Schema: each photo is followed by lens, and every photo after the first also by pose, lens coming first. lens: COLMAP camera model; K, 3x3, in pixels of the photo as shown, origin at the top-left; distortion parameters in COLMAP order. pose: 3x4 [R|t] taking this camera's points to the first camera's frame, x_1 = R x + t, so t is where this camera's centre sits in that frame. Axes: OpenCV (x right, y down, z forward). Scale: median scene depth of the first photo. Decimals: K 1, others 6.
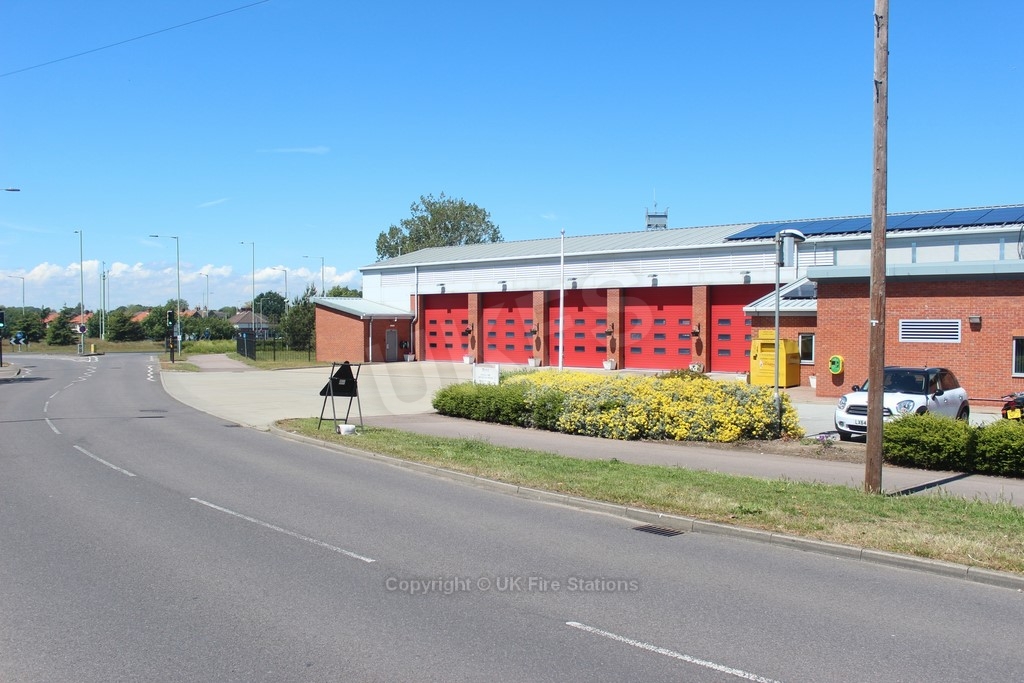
lens RADIAL K [[851.2, 0, 512.5], [0, 851.2, 360.4], [0, 0, 1]] dist [-0.120189, 0.005062]
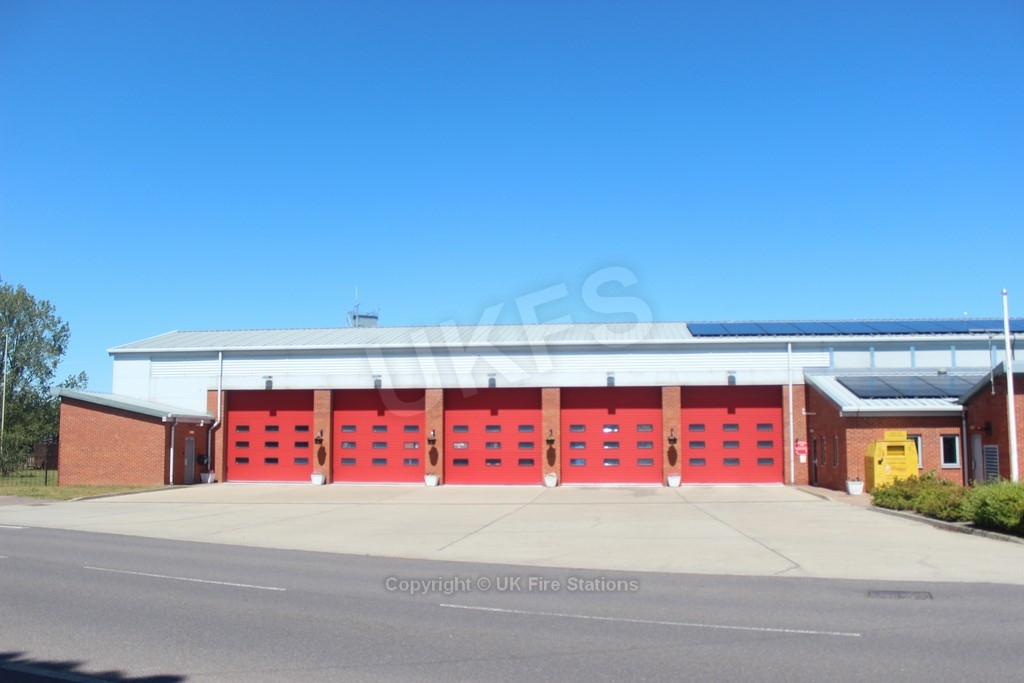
lens RADIAL K [[851.2, 0, 512.5], [0, 851.2, 360.4], [0, 0, 1]] dist [-0.120189, 0.005062]
pose [[0.825861, 0.043601, 0.562185, -0.309448], [0.027388, 0.992728, -0.117225, -0.012073], [-0.563208, 0.112209, 0.818661, 0.275503]]
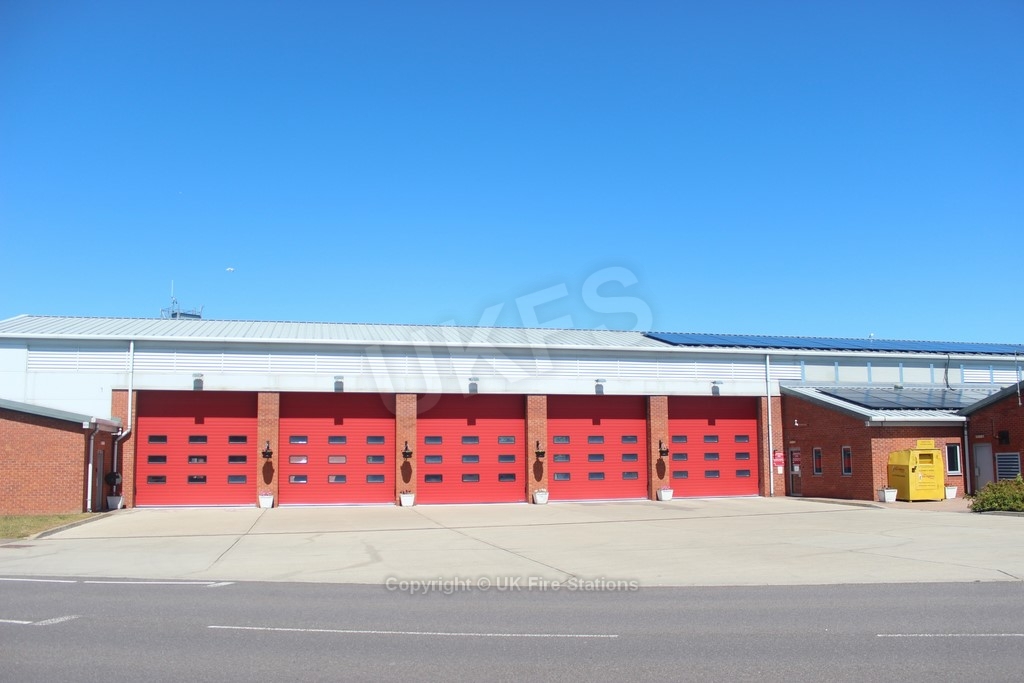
lens RADIAL K [[965.8, 0, 512.0], [0, 965.8, 341.5], [0, 0, 1]] dist [-0.140935, -0.004655]
pose [[0.551791, 0.084207, 0.829720, -0.496928], [0.039871, 0.991088, -0.127100, -0.019387], [-0.833029, 0.103215, 0.543516, 0.444975]]
